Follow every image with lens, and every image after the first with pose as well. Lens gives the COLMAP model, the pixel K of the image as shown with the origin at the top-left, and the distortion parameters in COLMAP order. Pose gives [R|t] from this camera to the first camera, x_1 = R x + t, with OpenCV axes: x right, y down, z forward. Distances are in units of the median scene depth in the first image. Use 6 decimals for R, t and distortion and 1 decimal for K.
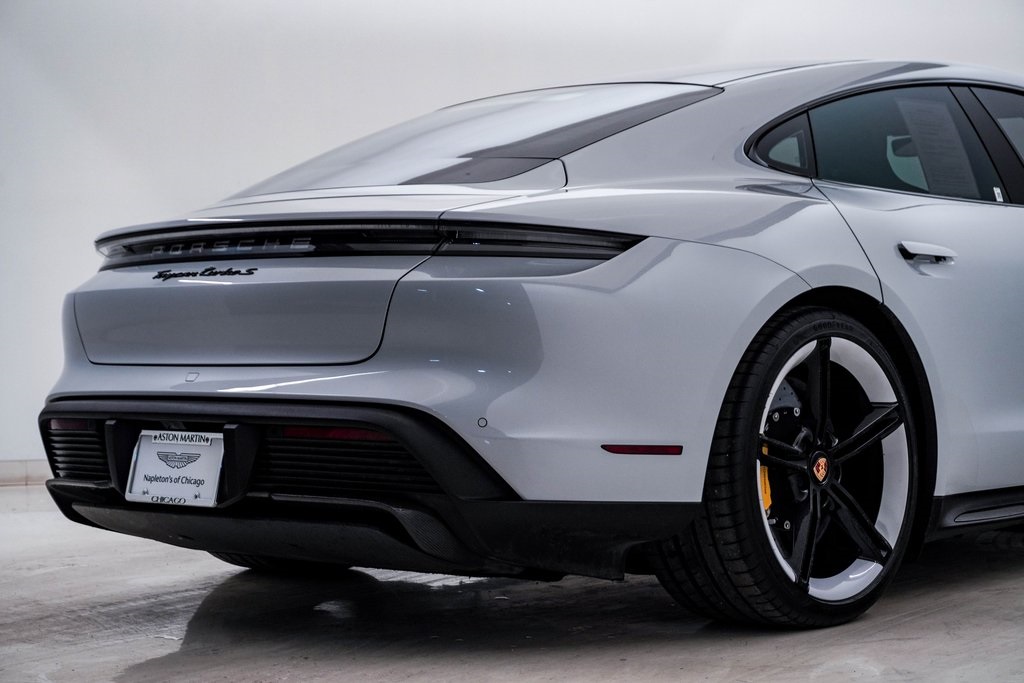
lens RADIAL K [[2183.1, 0, 513.0], [0, 2183.1, 339.1], [0, 0, 1]] dist [-0.001836, 0.000000]
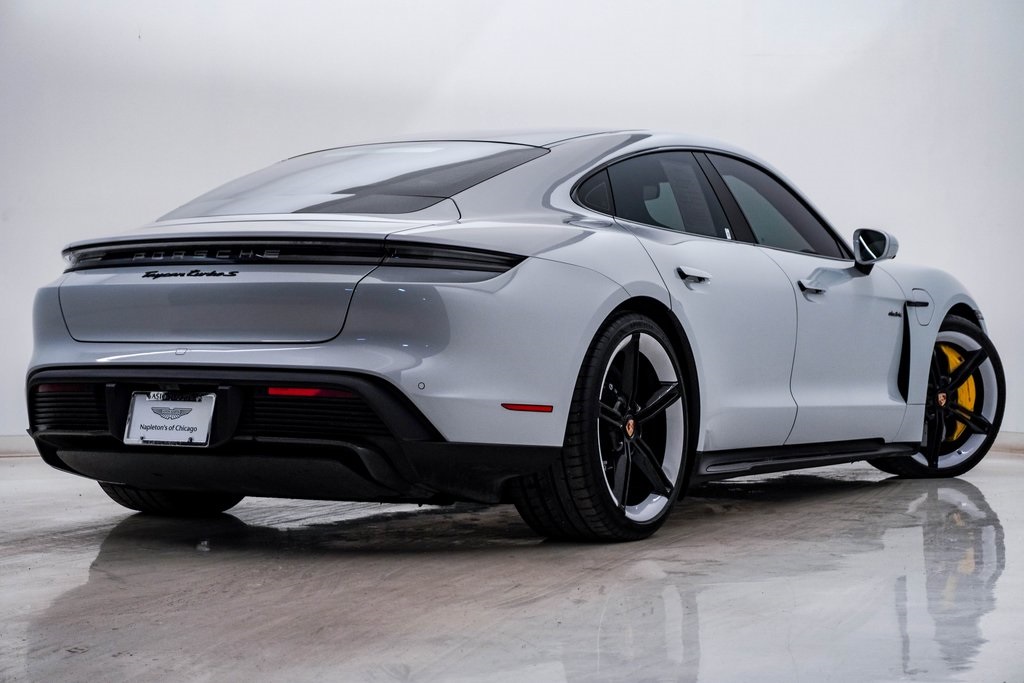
lens RADIAL K [[2183.1, 0, 508.6], [0, 2183.1, 343.1], [0, 0, 1]] dist [-0.001836, 0.000000]
pose [[0.975950, 0.021792, 0.216903, -0.242995], [-0.019728, 0.999737, -0.011676, 0.024023], [-0.217100, 0.007116, 0.976123, -0.348908]]
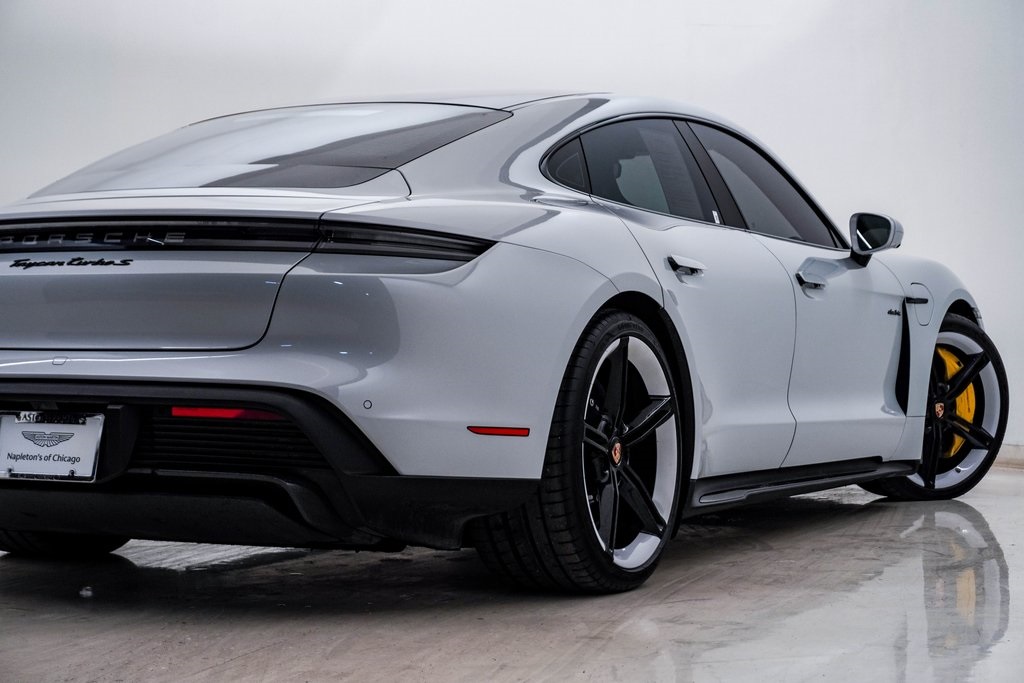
lens RADIAL K [[2183.1, 0, 513.3], [0, 2183.1, 343.3], [0, 0, 1]] dist [-0.001836, 0.000000]
pose [[0.961548, 0.020641, 0.273861, -0.226992], [-0.018418, 0.999773, -0.010686, 0.016318], [-0.274020, 0.005231, 0.961710, -0.076040]]
